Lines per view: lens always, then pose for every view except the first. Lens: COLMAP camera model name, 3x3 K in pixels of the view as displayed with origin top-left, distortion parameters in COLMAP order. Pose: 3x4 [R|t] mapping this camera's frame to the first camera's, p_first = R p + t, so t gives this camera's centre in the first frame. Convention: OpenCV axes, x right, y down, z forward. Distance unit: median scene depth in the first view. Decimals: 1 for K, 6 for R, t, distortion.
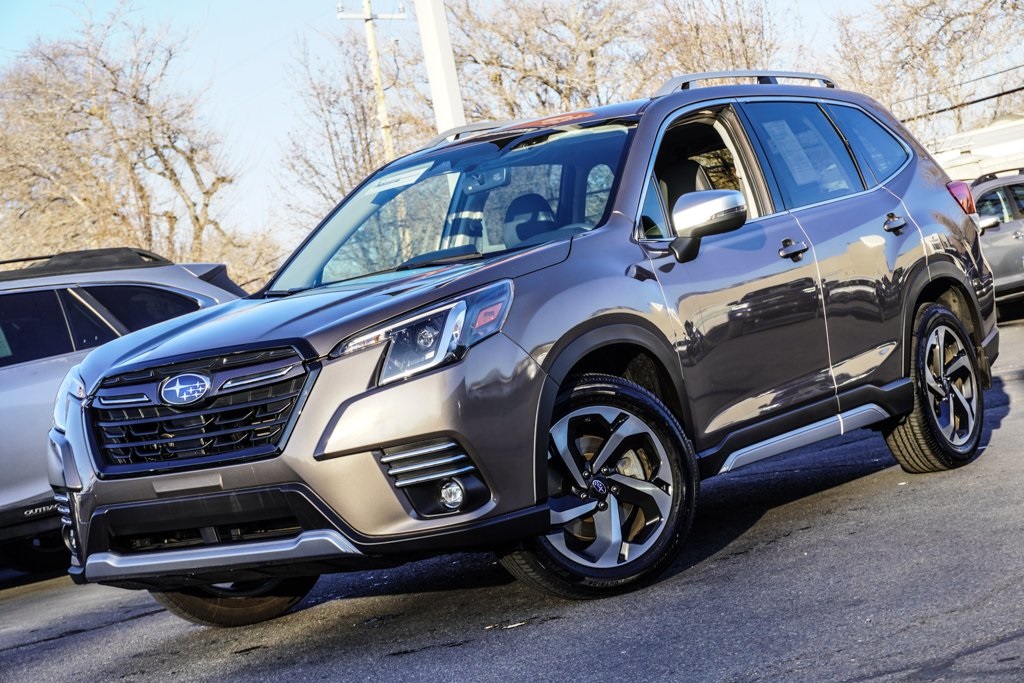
lens RADIAL K [[2054.5, 0, 511.3], [0, 2054.5, 342.9], [0, 0, 1]] dist [0.033144, 0.000000]
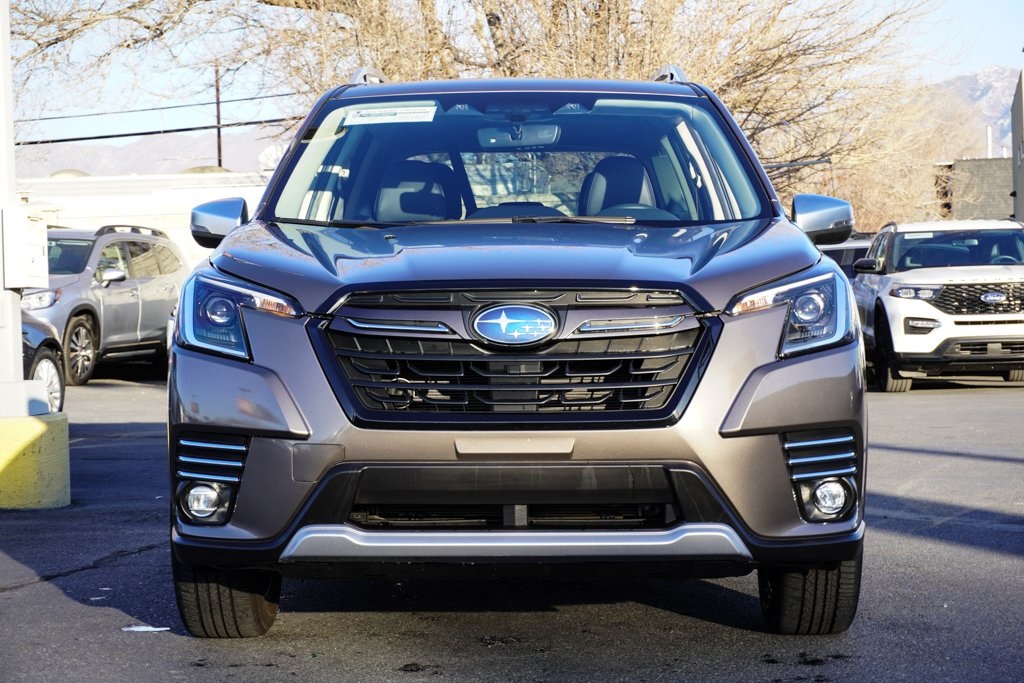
lens RADIAL K [[2054.5, 0, 512.0], [0, 2054.5, 339.7], [0, 0, 1]] dist [0.033144, 0.000000]
pose [[0.804942, 0.150082, 0.574059, -0.602316], [-0.126970, 0.988640, -0.080433, 0.090351], [-0.579609, -0.008145, 0.814854, 0.368432]]
